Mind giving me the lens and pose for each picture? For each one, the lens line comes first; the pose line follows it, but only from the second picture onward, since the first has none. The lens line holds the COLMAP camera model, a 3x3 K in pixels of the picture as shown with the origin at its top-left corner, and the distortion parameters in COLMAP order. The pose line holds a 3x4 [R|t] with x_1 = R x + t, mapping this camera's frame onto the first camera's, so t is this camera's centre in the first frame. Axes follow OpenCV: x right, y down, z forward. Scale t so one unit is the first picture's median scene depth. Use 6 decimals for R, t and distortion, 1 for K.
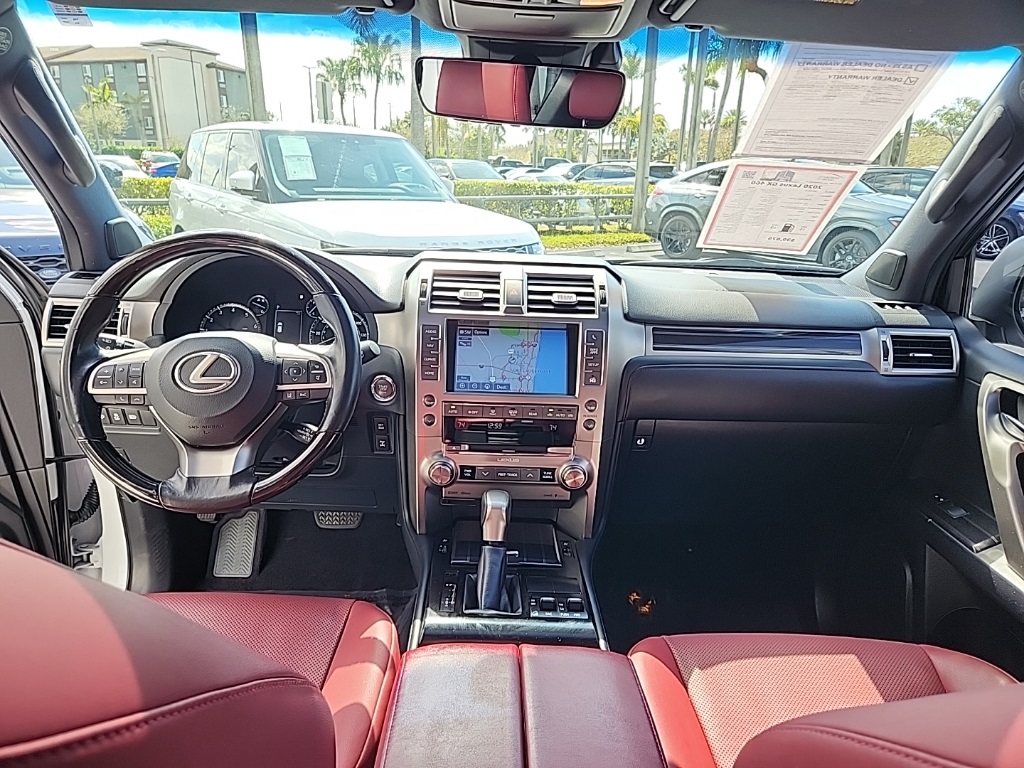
lens RADIAL K [[685.5, 0, 515.1], [0, 685.5, 388.4], [0, 0, 1]] dist [0.060380, -0.041297]
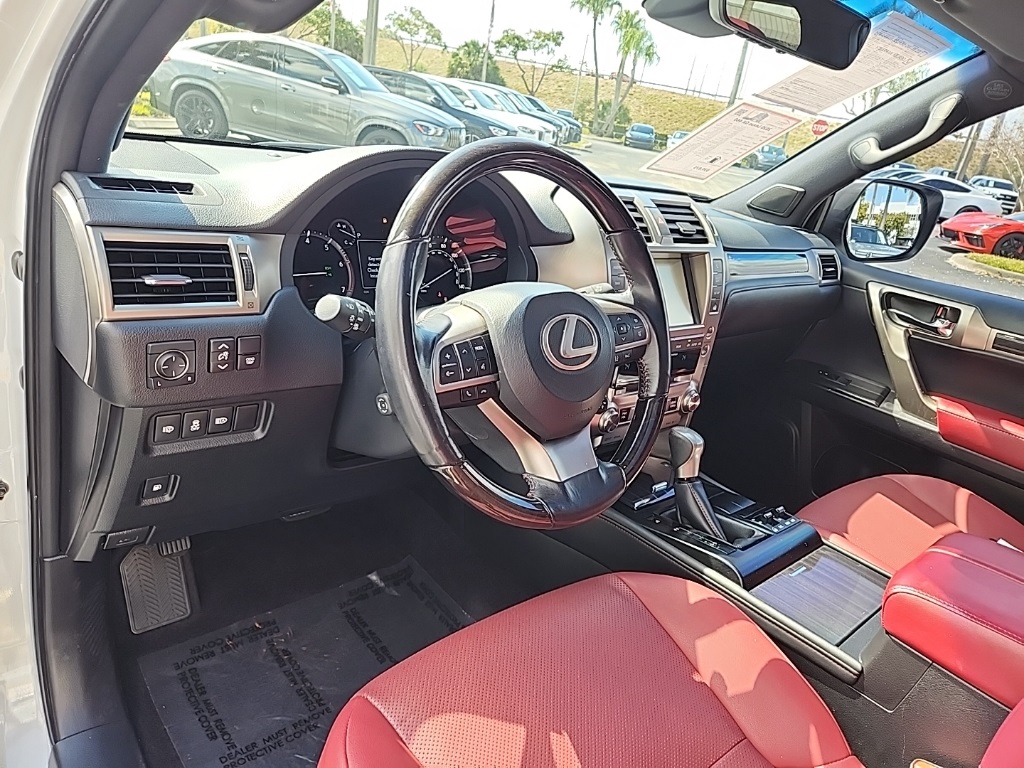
lens RADIAL K [[685.5, 0, 512.5], [0, 685.5, 387.4], [0, 0, 1]] dist [0.060380, -0.041297]
pose [[0.769990, -0.145743, 0.621187, -0.696551], [0.051124, 0.984526, 0.167618, -0.074782], [-0.636004, -0.097306, 0.765526, 0.335199]]
